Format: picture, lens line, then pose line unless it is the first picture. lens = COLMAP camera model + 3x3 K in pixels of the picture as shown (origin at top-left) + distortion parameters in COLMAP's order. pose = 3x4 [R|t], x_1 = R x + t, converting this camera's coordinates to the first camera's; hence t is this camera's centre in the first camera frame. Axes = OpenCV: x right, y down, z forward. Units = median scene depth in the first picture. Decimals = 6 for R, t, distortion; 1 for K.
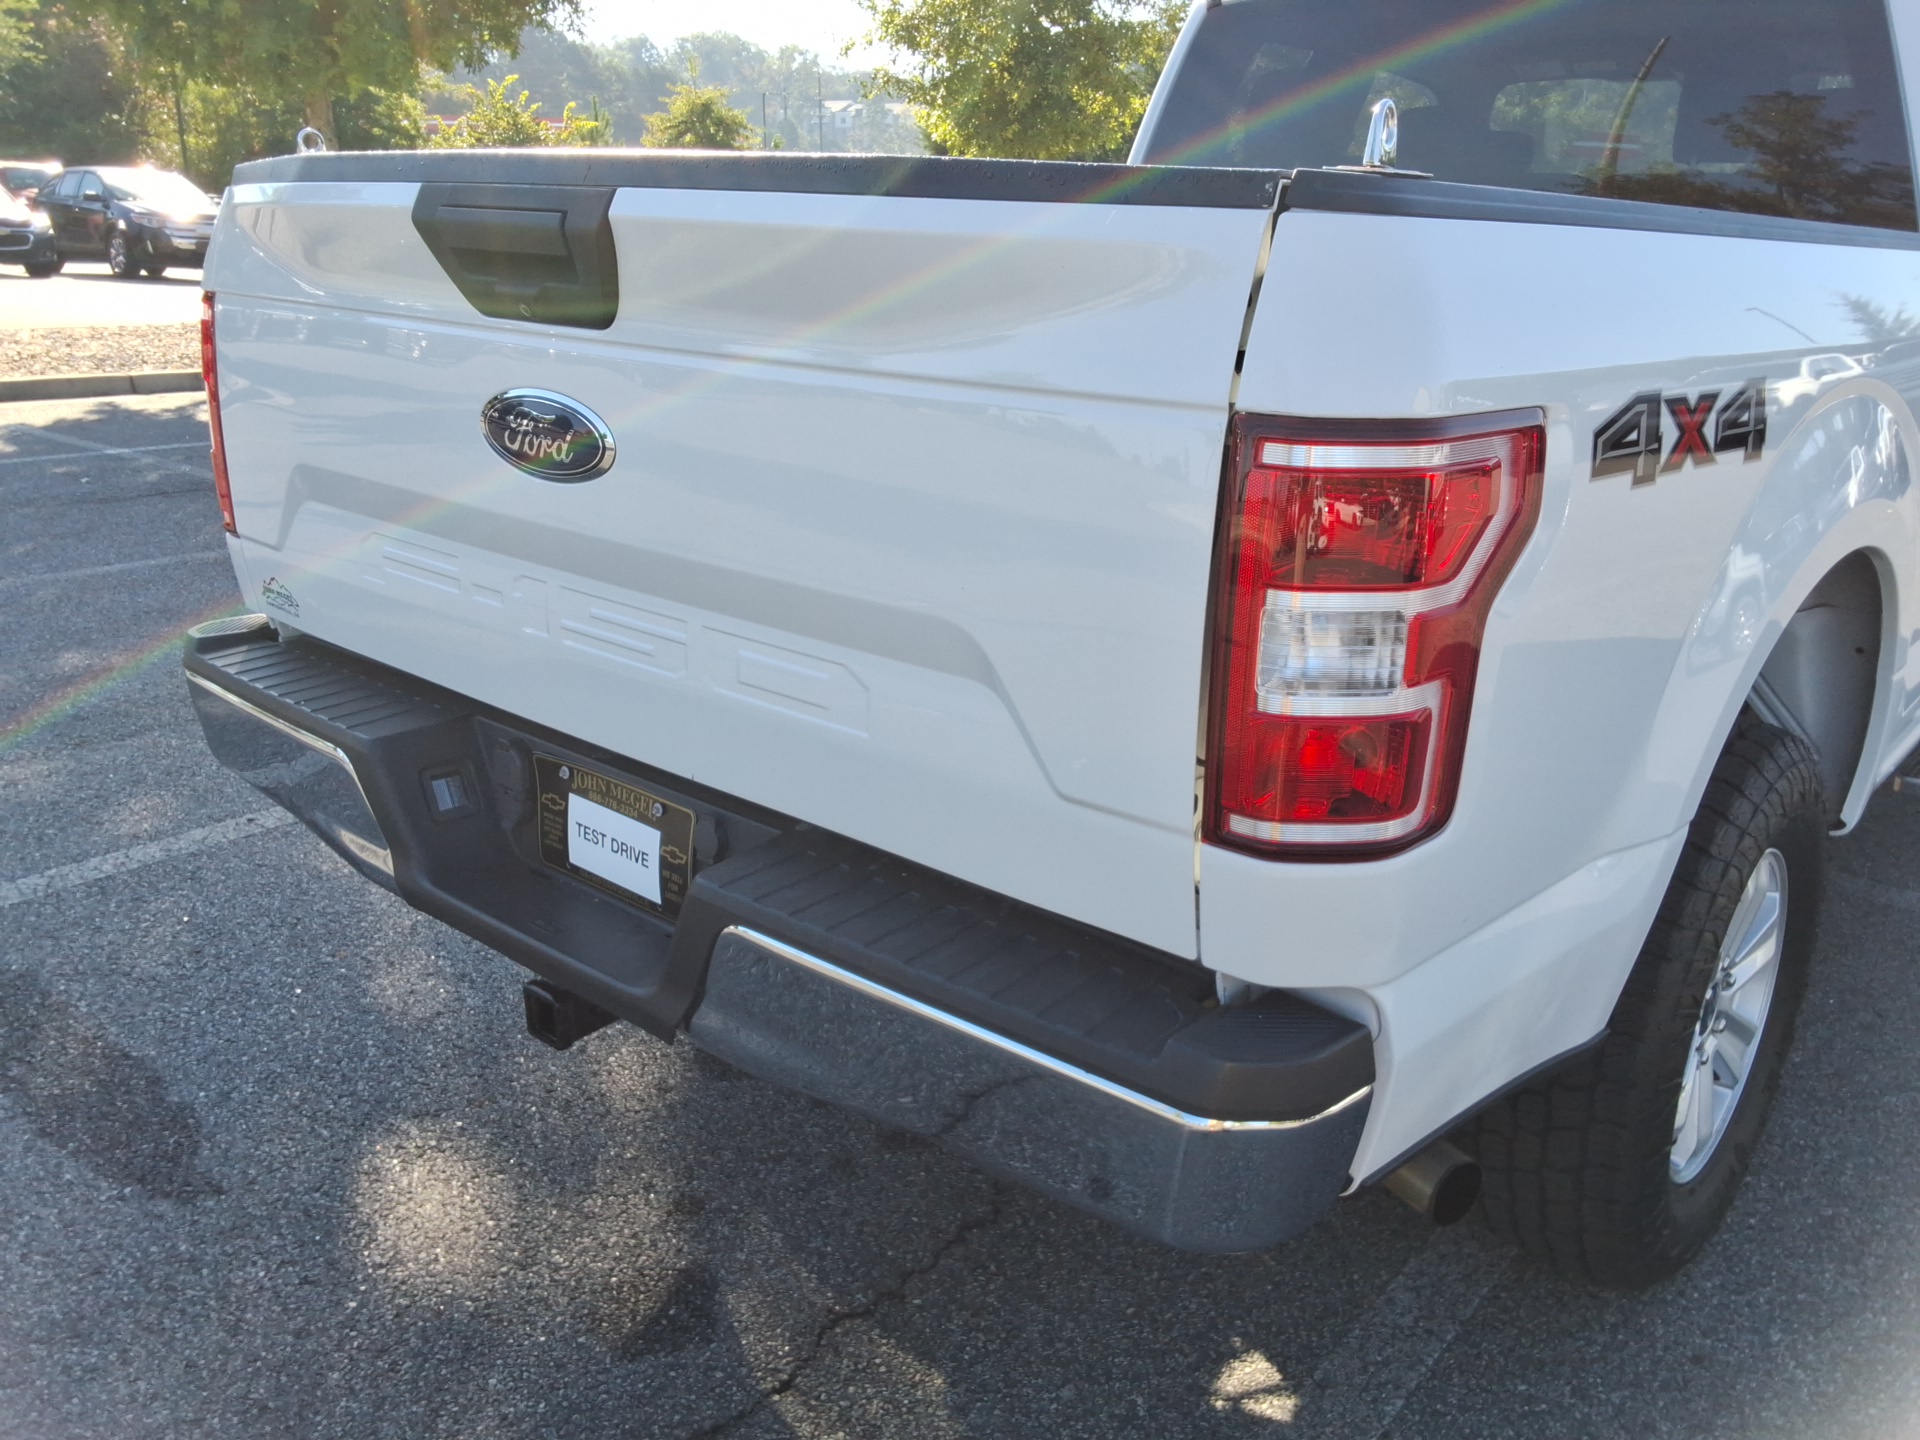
lens RADIAL K [[1538.8, 0, 978.7], [0, 1538.8, 705.9], [0, 0, 1]] dist [0.128890, -0.195499]
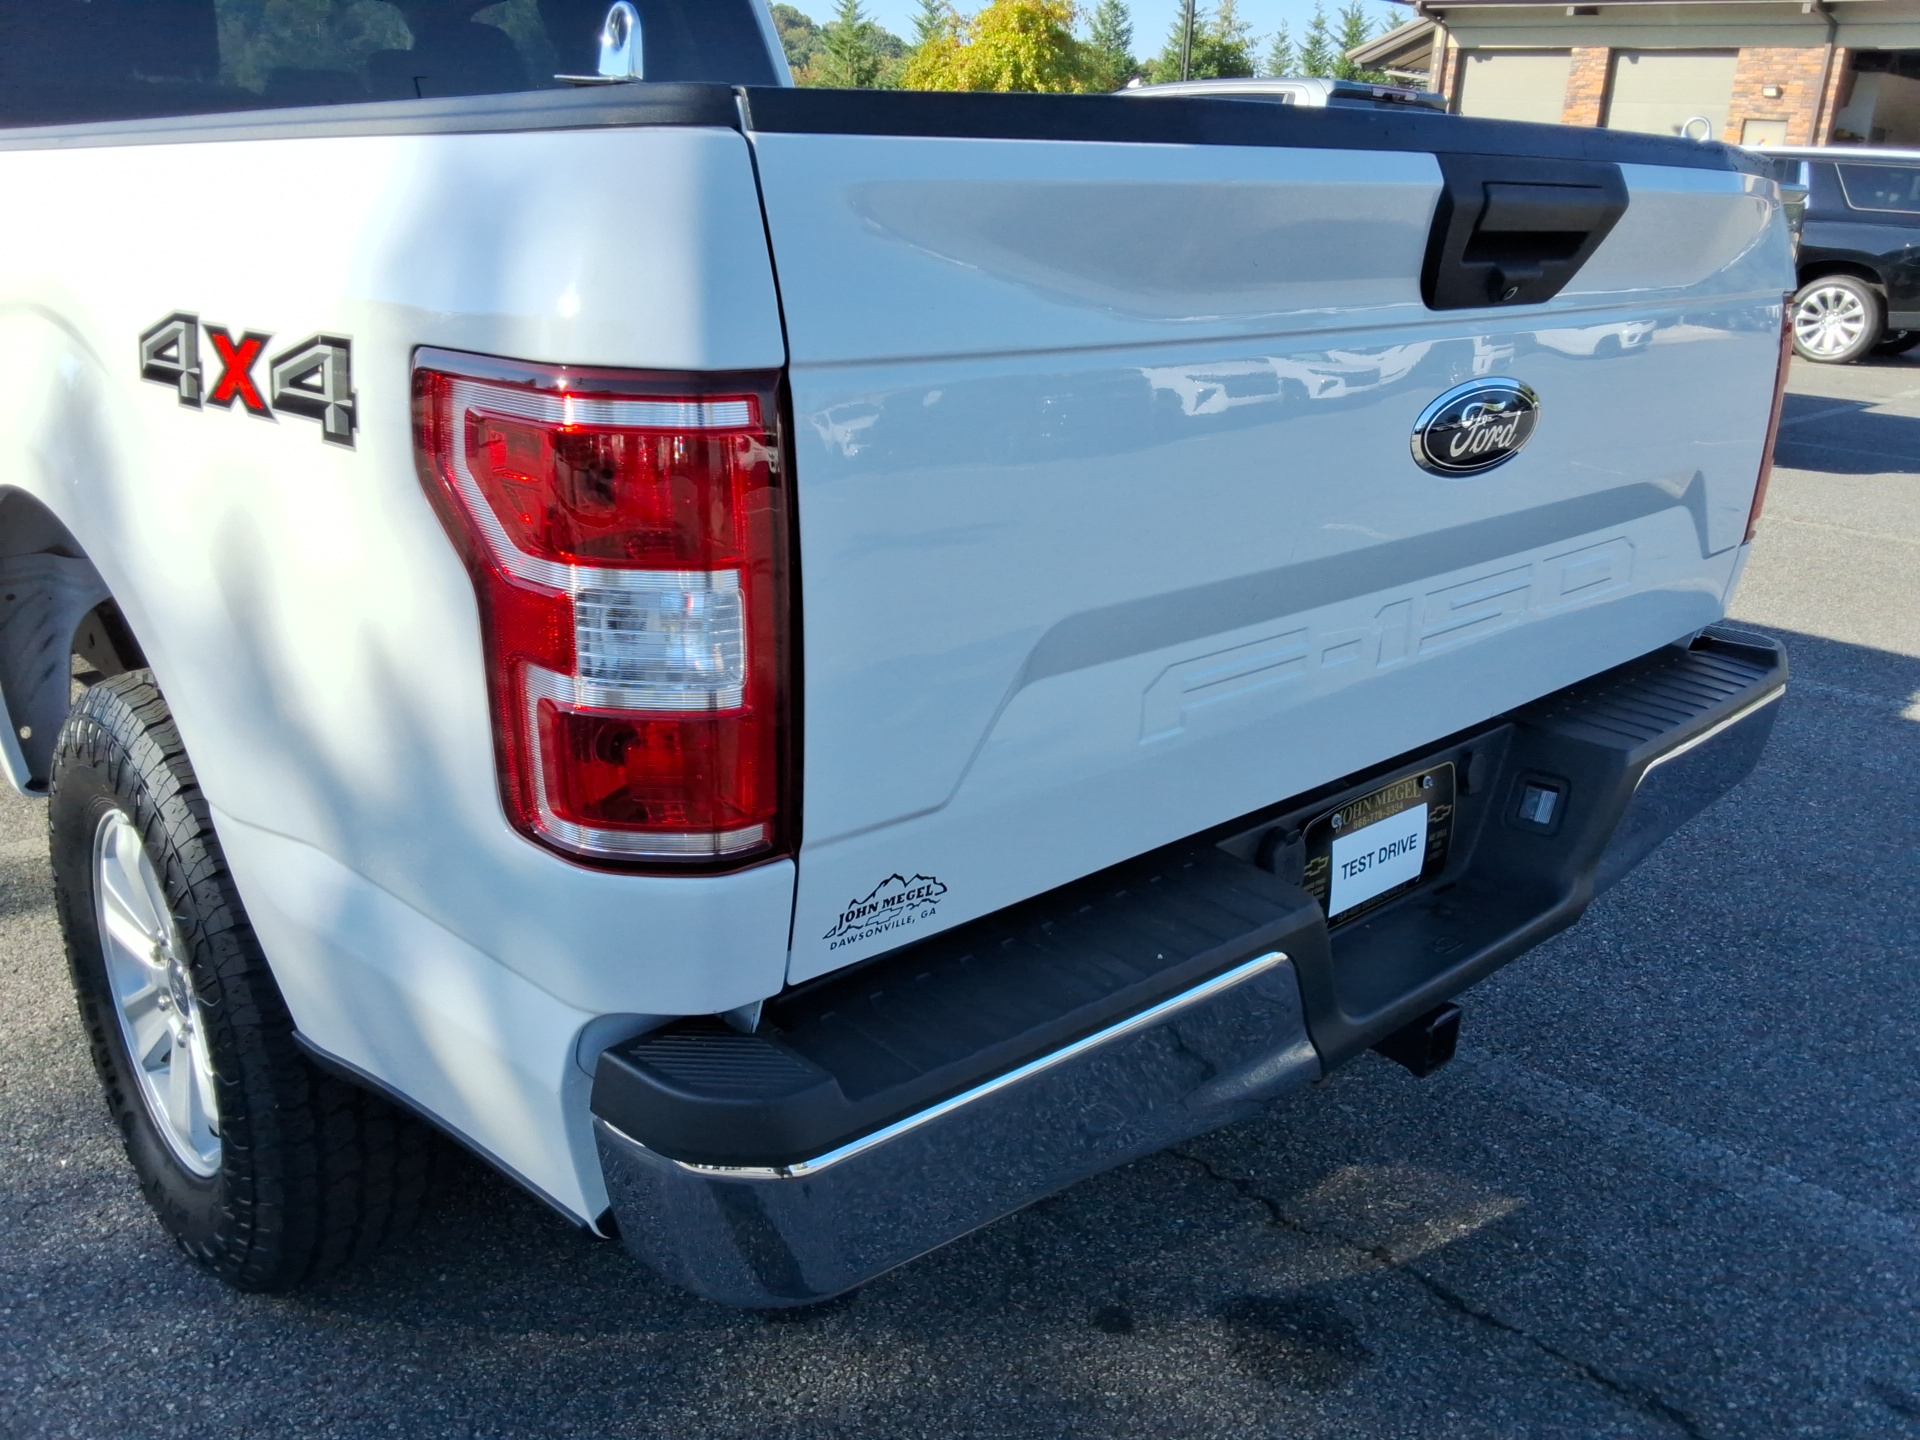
lens RADIAL K [[1549.1, 0, 975.8], [0, 1549.1, 702.8], [0, 0, 1]] dist [0.077798, -0.121939]
pose [[0.106262, -0.337385, 0.935350, -1.021756], [0.277391, 0.913389, 0.297951, -0.317062], [-0.954863, 0.227797, 0.190646, 0.942327]]
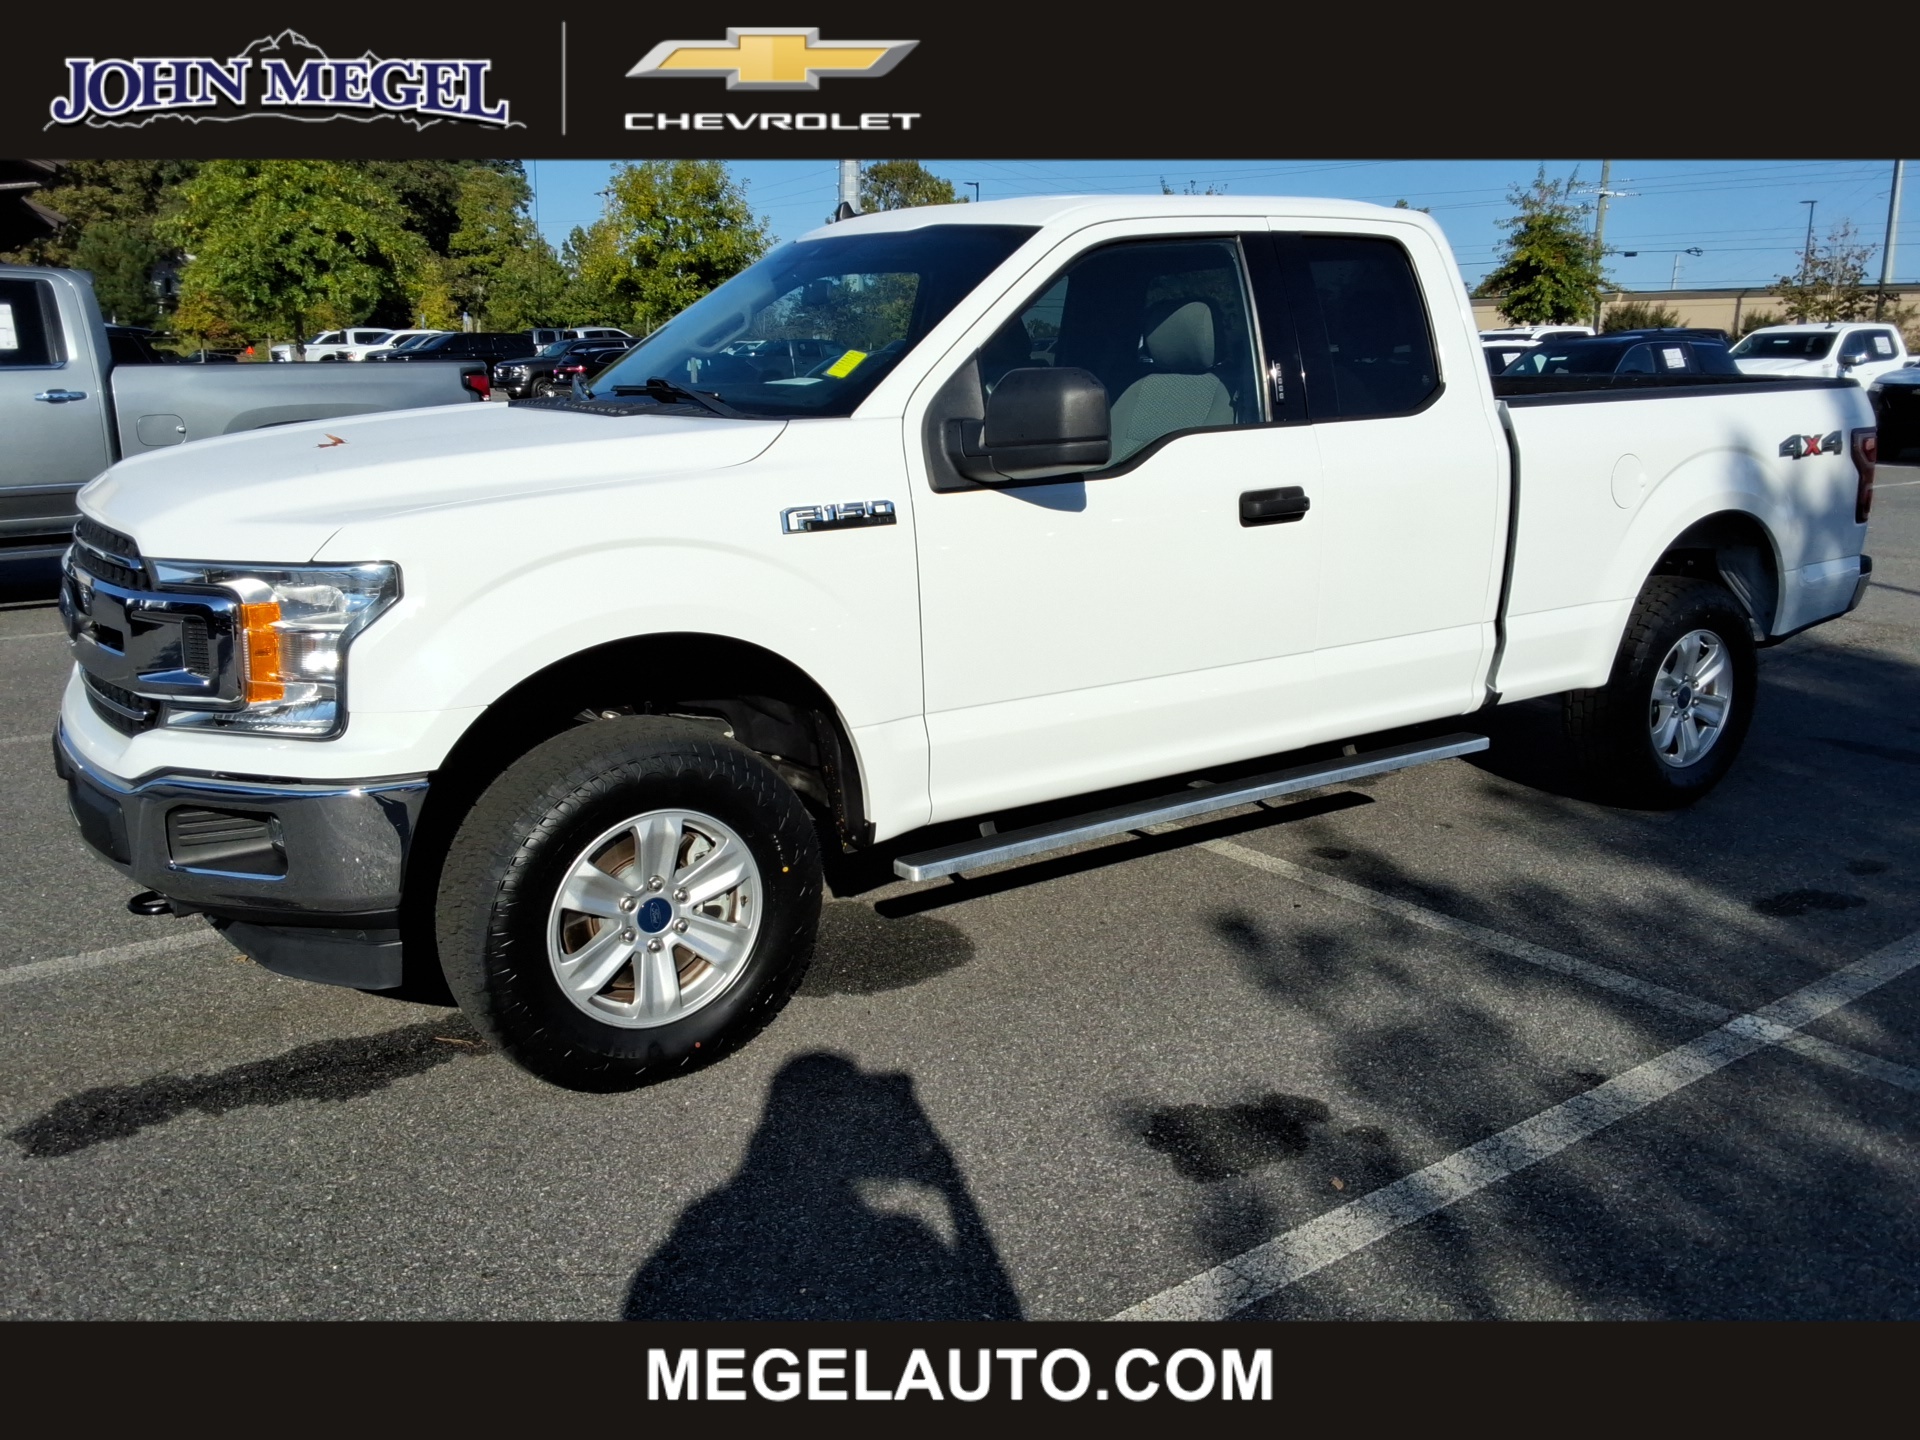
lens RADIAL K [[1531.5, 0, 980.7], [0, 1531.5, 720.1], [0, 0, 1]] dist [0.088344, -0.119076]
pose [[-0.966776, -0.084671, 0.241196, 0.296933], [0.051674, 0.859339, 0.508790, -1.361657], [-0.250349, 0.504349, -0.826412, 4.129038]]
